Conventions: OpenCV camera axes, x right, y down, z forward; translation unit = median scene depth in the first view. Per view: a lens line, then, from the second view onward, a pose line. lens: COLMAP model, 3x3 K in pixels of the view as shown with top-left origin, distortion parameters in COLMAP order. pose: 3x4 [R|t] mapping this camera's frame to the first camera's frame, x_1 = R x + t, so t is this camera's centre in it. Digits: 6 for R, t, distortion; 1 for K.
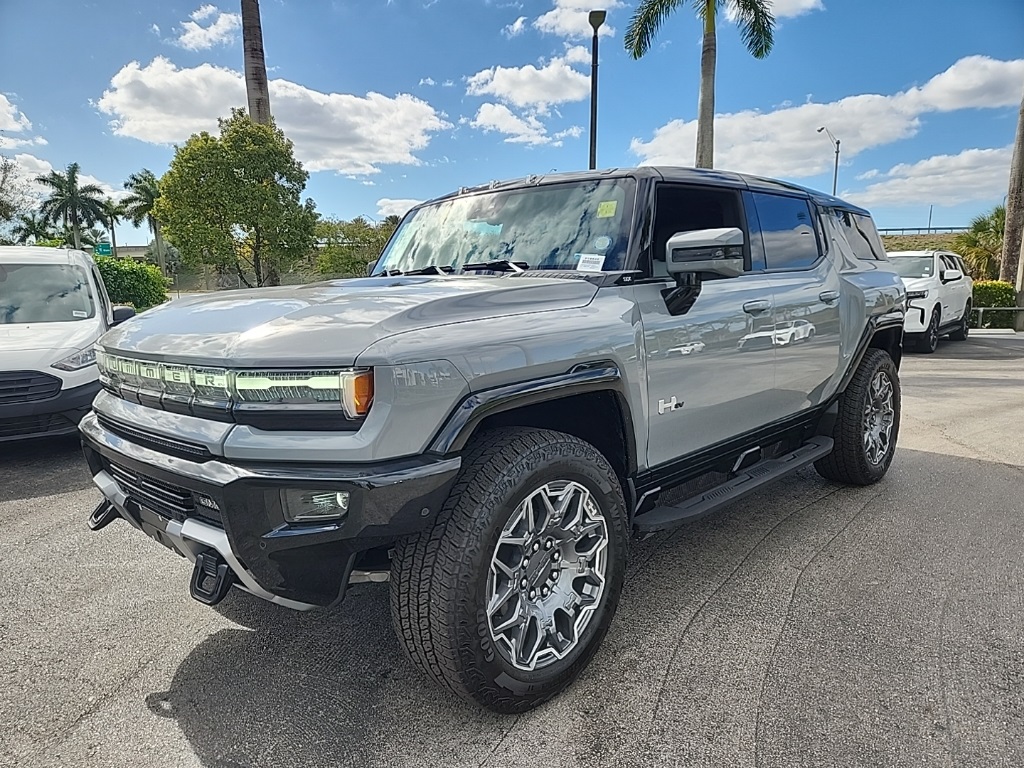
lens RADIAL K [[692.7, 0, 516.7], [0, 692.7, 386.7], [0, 0, 1]] dist [0.065267, -0.054897]
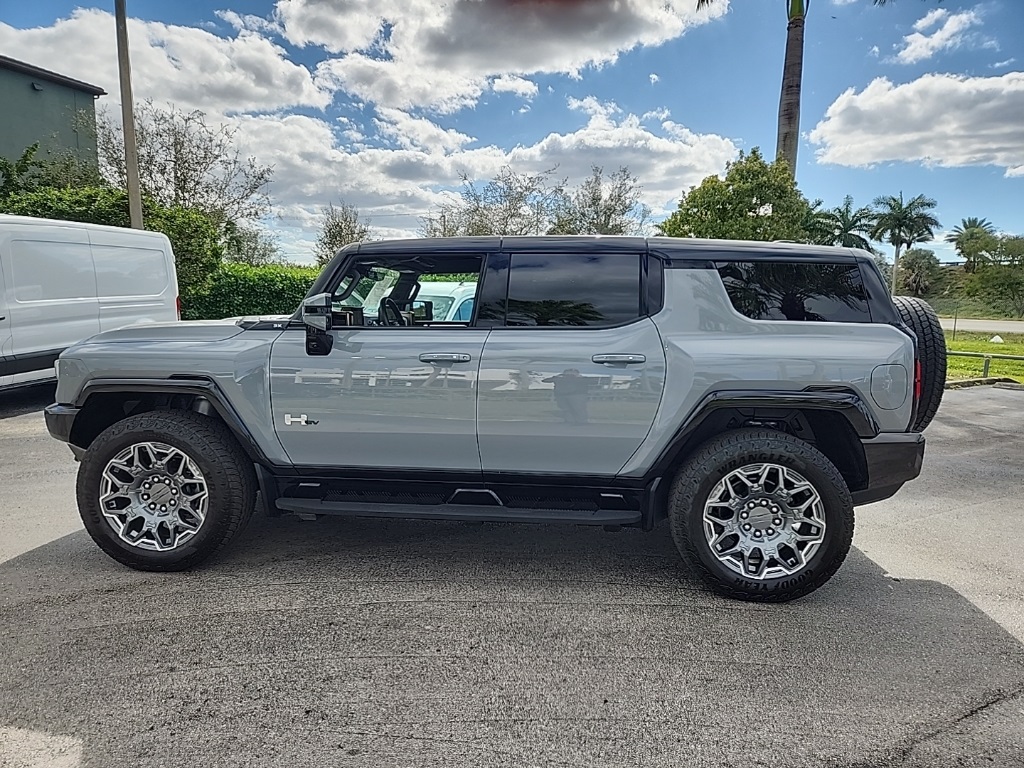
lens RADIAL K [[692.7, 0, 501.8], [0, 692.7, 389.8], [0, 0, 1]] dist [0.065267, -0.054897]
pose [[0.614696, 0.121149, -0.779404, 1.673493], [-0.139458, 0.989260, 0.043782, -0.162383], [0.776337, 0.081782, 0.624989, 0.506996]]
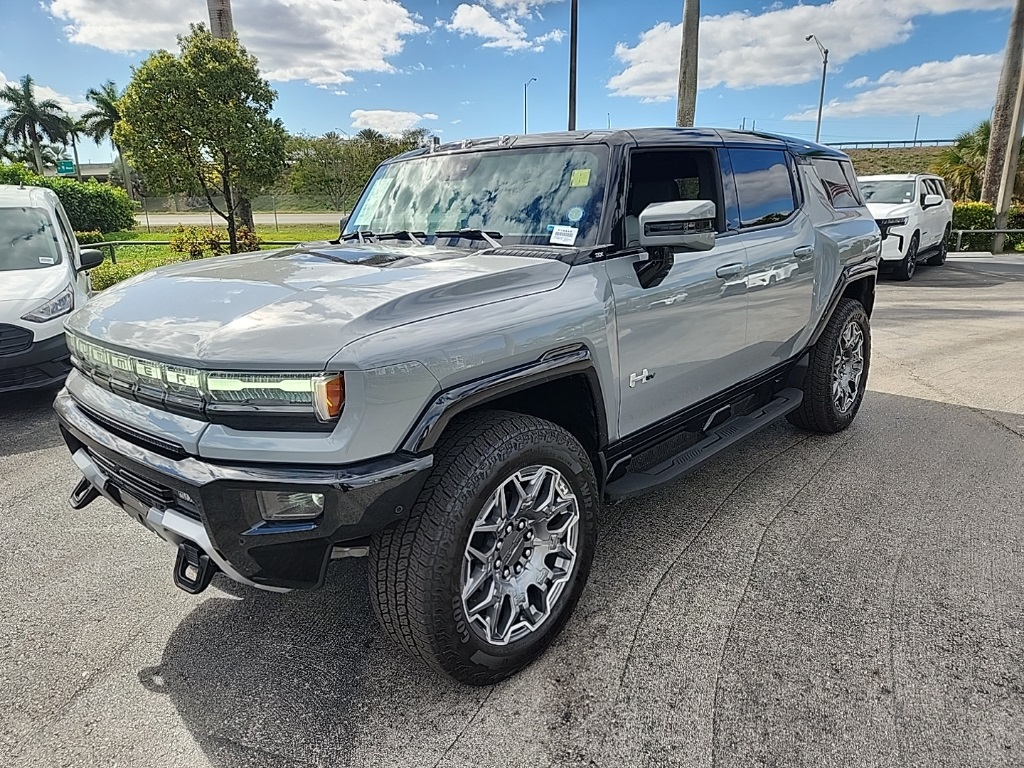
lens RADIAL K [[692.7, 0, 513.0], [0, 692.7, 377.1], [0, 0, 1]] dist [0.065267, -0.054897]
pose [[0.999736, -0.011503, 0.019903, 0.013749], [0.009423, 0.994782, 0.101584, -0.088949], [-0.020968, -0.101370, 0.994628, -0.007111]]
